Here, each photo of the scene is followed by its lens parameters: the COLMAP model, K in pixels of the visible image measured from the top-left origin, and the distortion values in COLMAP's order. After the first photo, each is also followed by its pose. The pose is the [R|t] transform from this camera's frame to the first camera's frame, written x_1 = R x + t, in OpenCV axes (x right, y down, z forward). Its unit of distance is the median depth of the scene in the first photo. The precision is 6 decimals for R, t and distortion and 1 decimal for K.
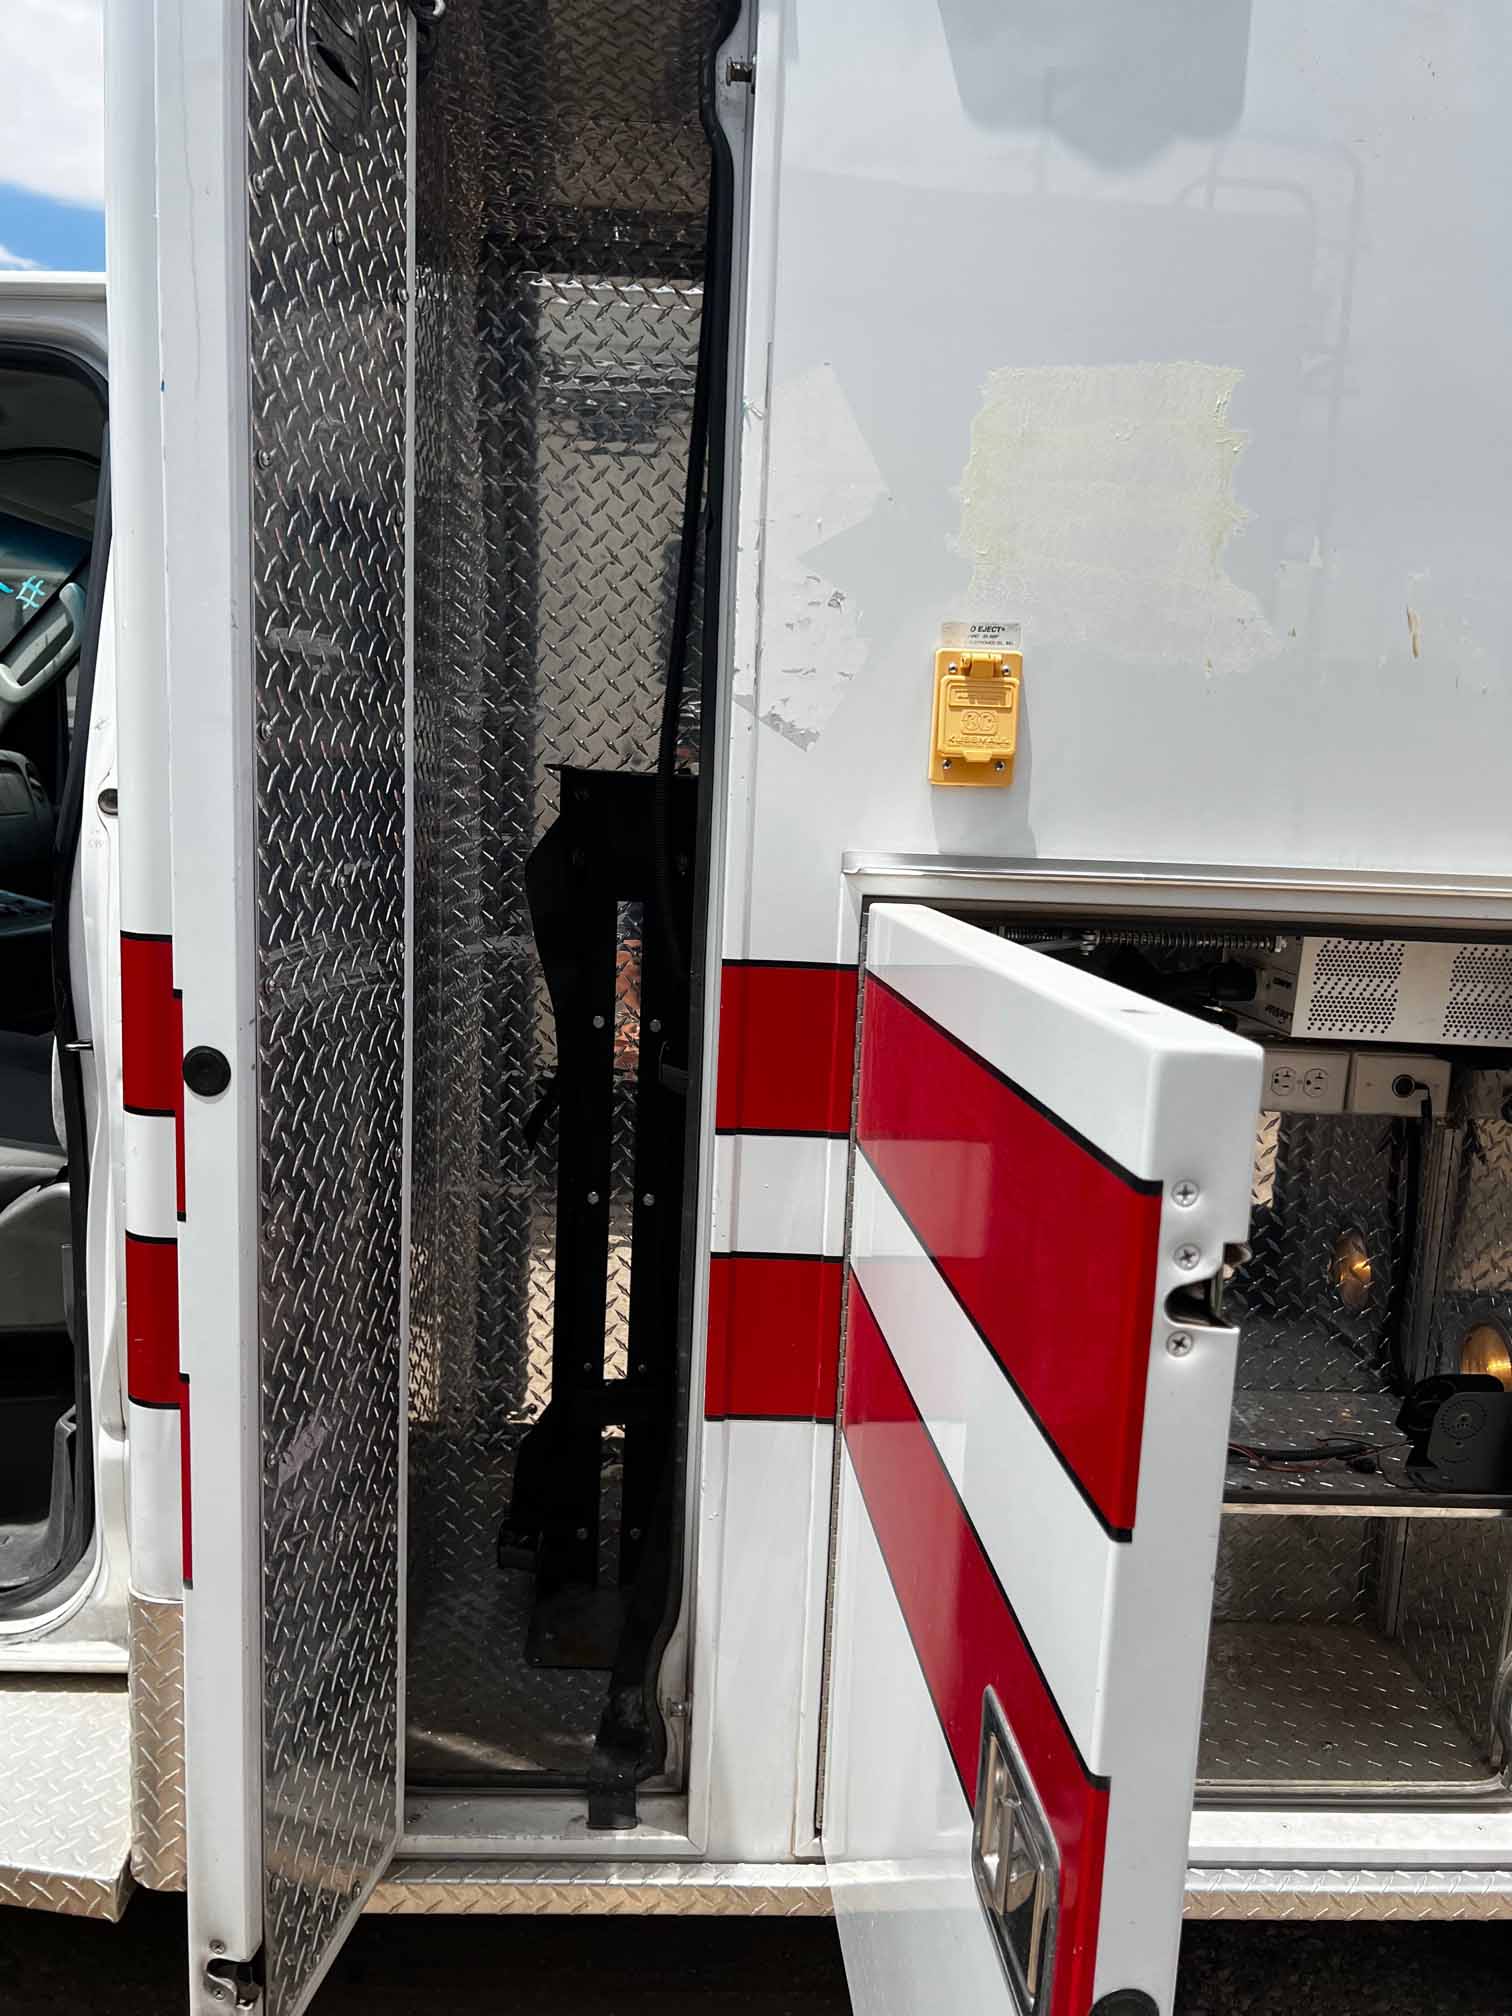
lens RADIAL K [[1536.4, 0, 670.1], [0, 1536.4, 991.8], [0, 0, 1]] dist [0.060765, -0.071447]
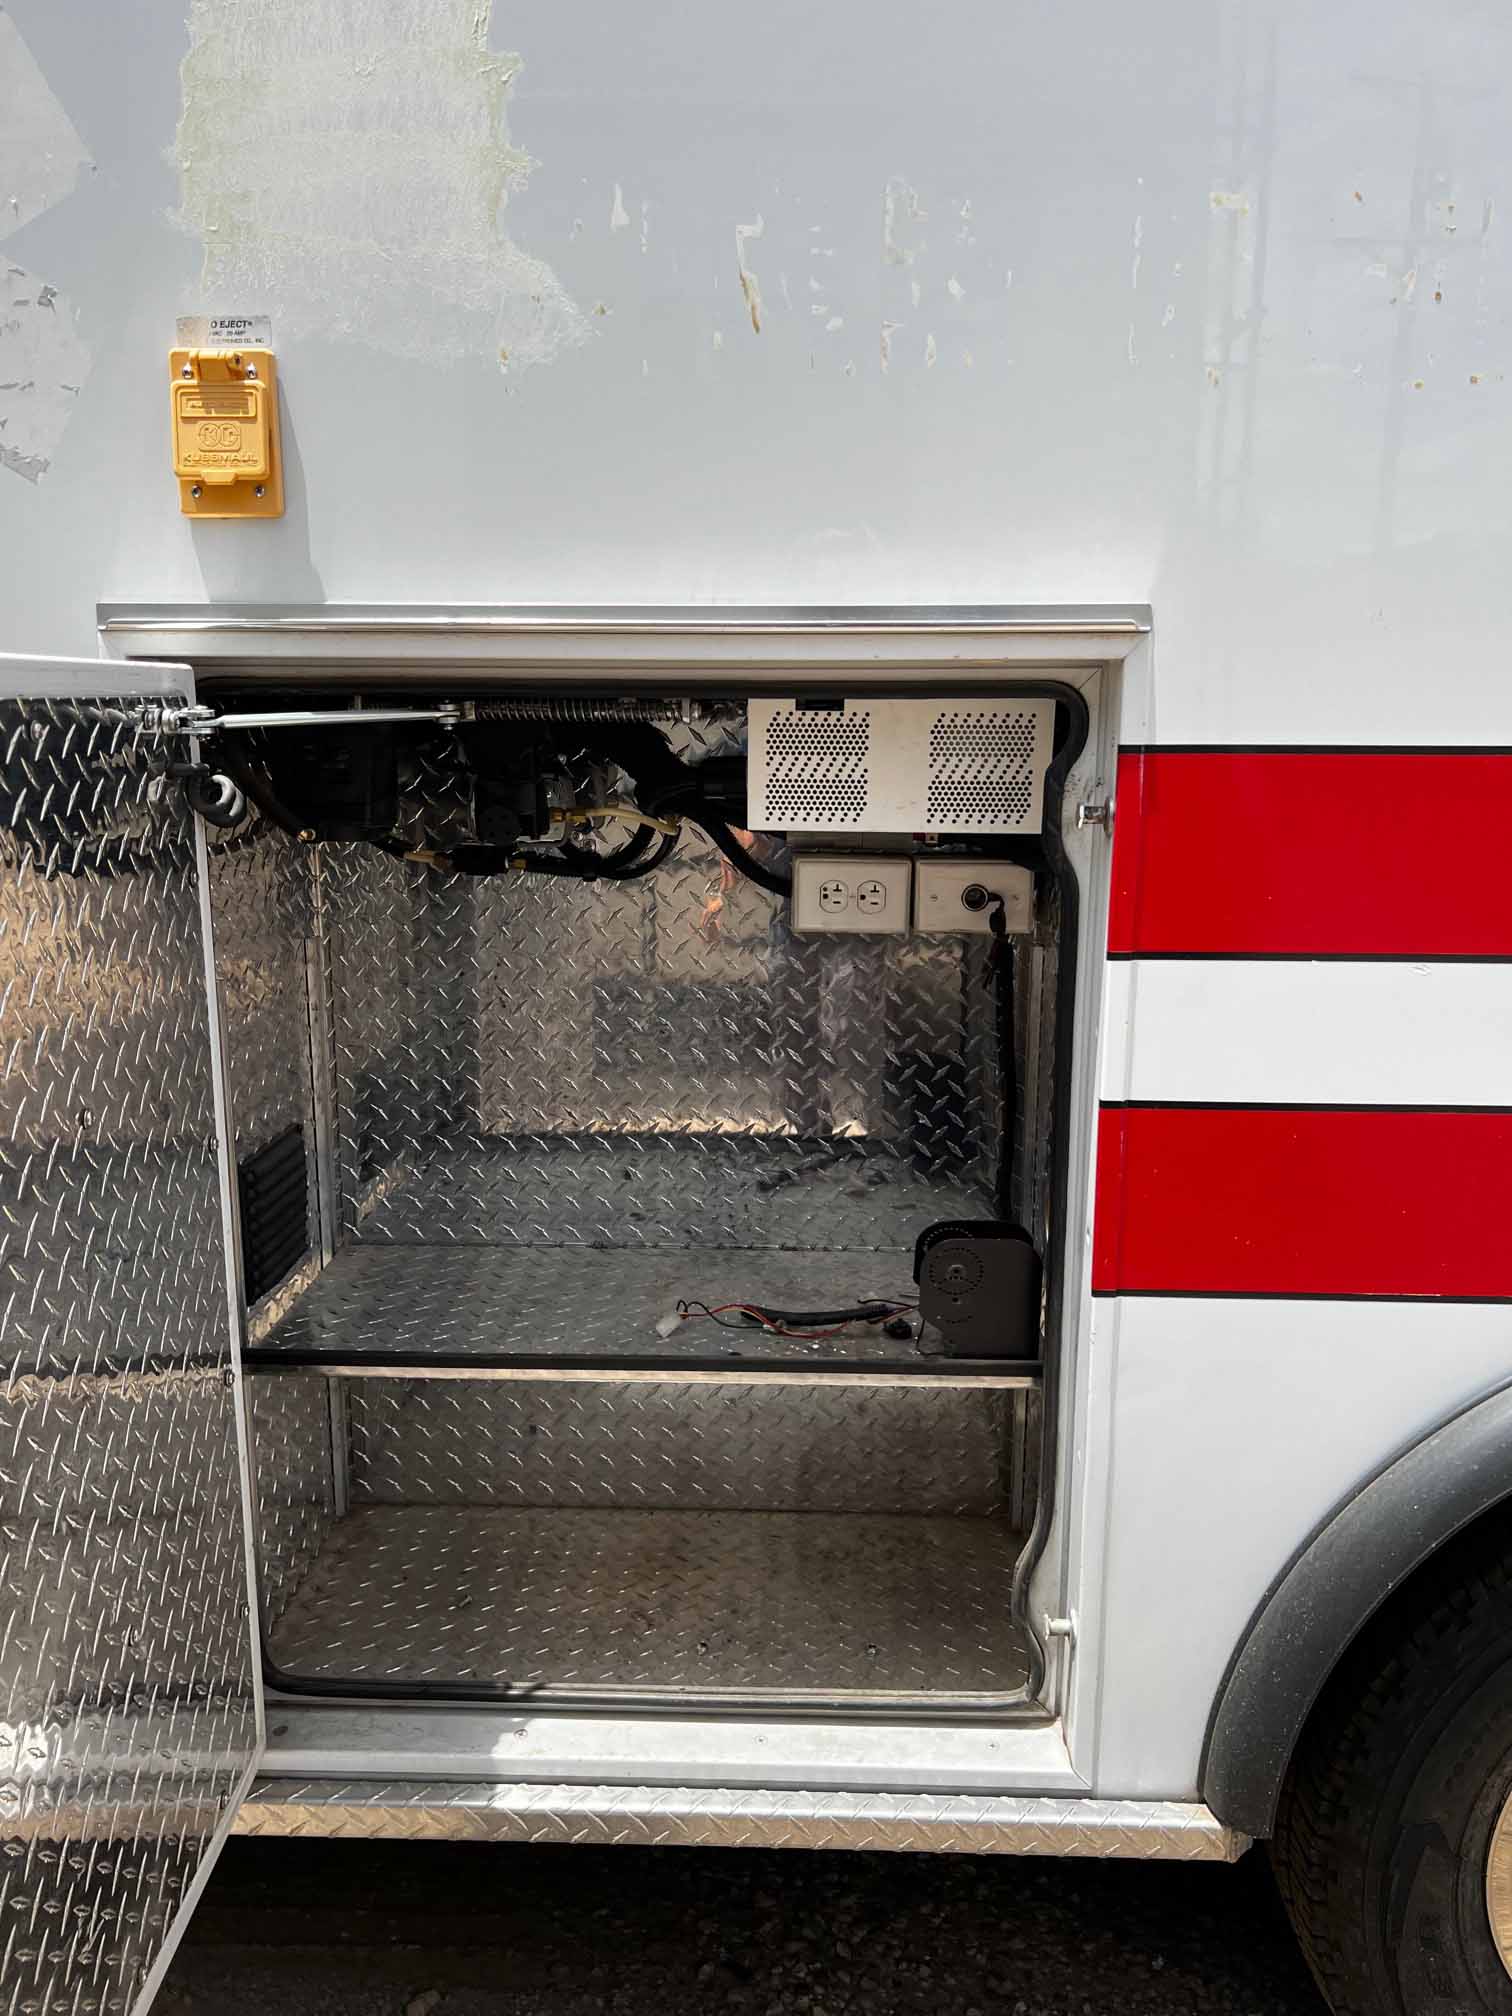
lens RADIAL K [[1536.4, 0, 757.6], [0, 1536.4, 1001.3], [0, 0, 1]] dist [0.060765, -0.071447]
pose [[0.996356, -0.028002, -0.080564, 0.480256], [0.031009, 0.998859, 0.036317, 0.094520], [0.079455, -0.038683, 0.996088, 0.155919]]
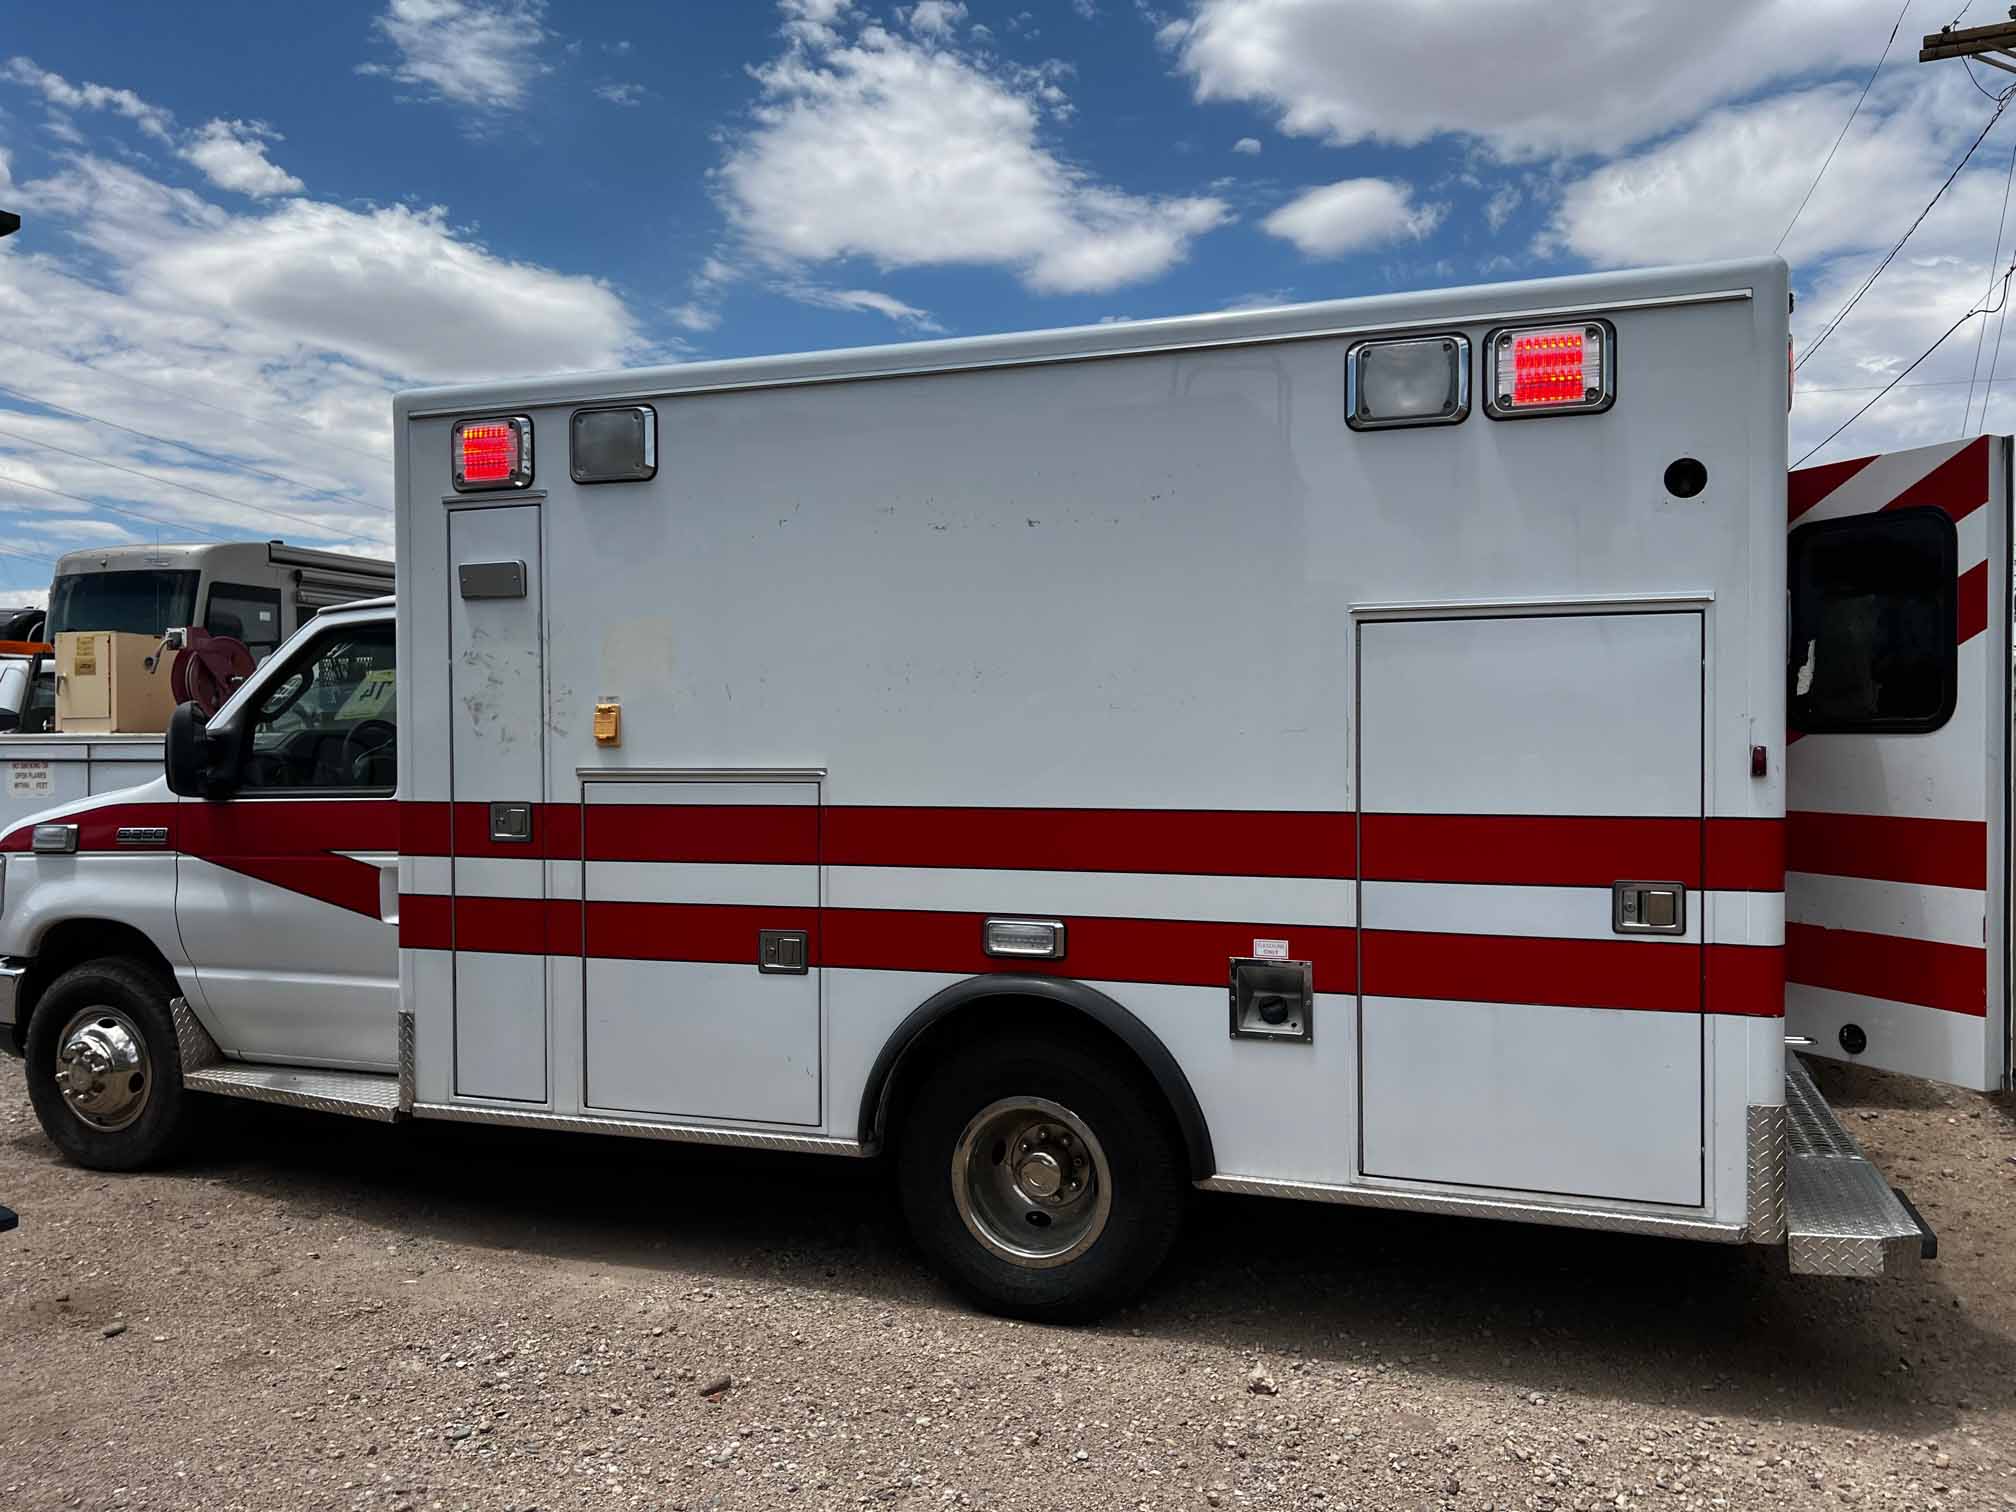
lens RADIAL K [[1536.4, 0, 1014.6], [0, 1536.4, 759.7], [0, 0, 1]] dist [0.060765, -0.071447]
pose [[0.924980, -0.044098, -0.377450, 1.924878], [-0.008361, 0.990642, -0.136228, 0.283558], [0.379925, 0.129163, 0.915955, -1.405275]]
